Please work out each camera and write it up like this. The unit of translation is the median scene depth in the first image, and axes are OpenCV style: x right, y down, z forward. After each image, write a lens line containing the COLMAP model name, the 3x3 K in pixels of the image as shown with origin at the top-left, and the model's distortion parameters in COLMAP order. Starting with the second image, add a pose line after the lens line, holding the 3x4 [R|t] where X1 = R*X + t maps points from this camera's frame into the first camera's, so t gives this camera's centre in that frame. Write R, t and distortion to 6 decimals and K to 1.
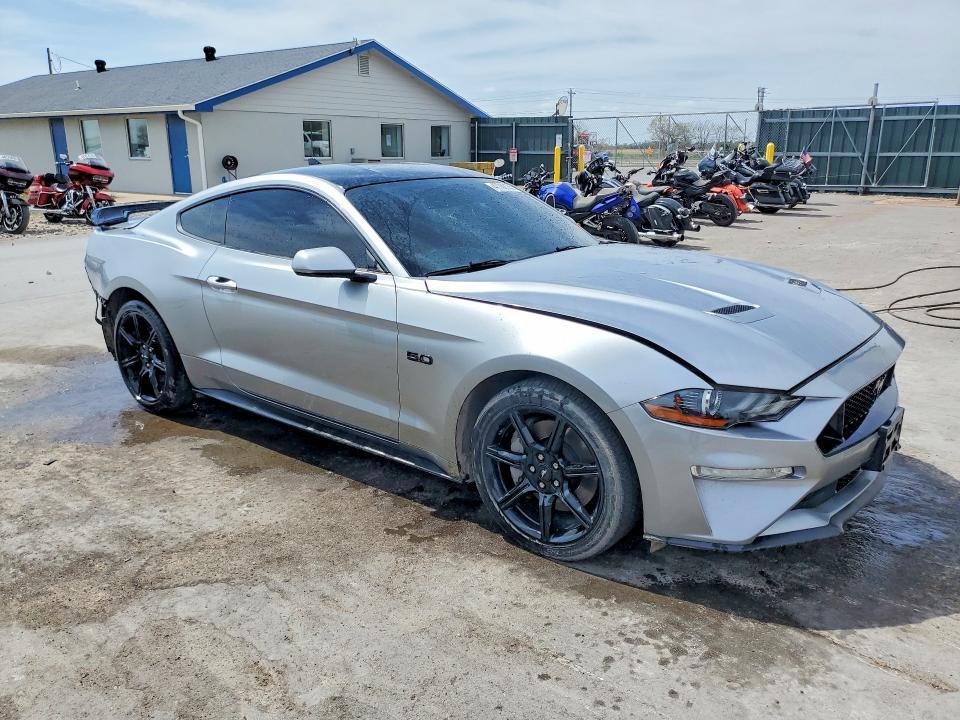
lens RADIAL K [[752.3, 0, 482.1], [0, 752.3, 359.8], [0, 0, 1]] dist [0.002551, 0.007548]
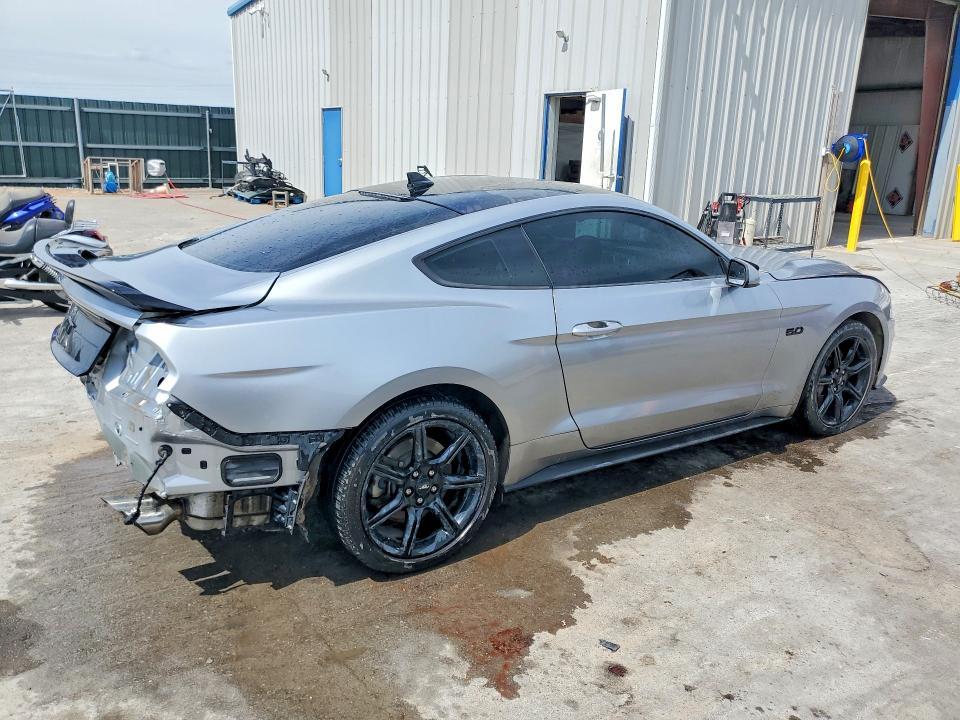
lens RADIAL K [[752.3, 0, 478.8], [0, 752.3, 364.5], [0, 0, 1]] dist [0.002551, 0.007548]
pose [[0.301104, -0.245072, 0.921562, -1.216646], [0.221783, 0.957908, 0.182274, -0.256069], [-0.927442, 0.149503, 0.342783, 0.895330]]
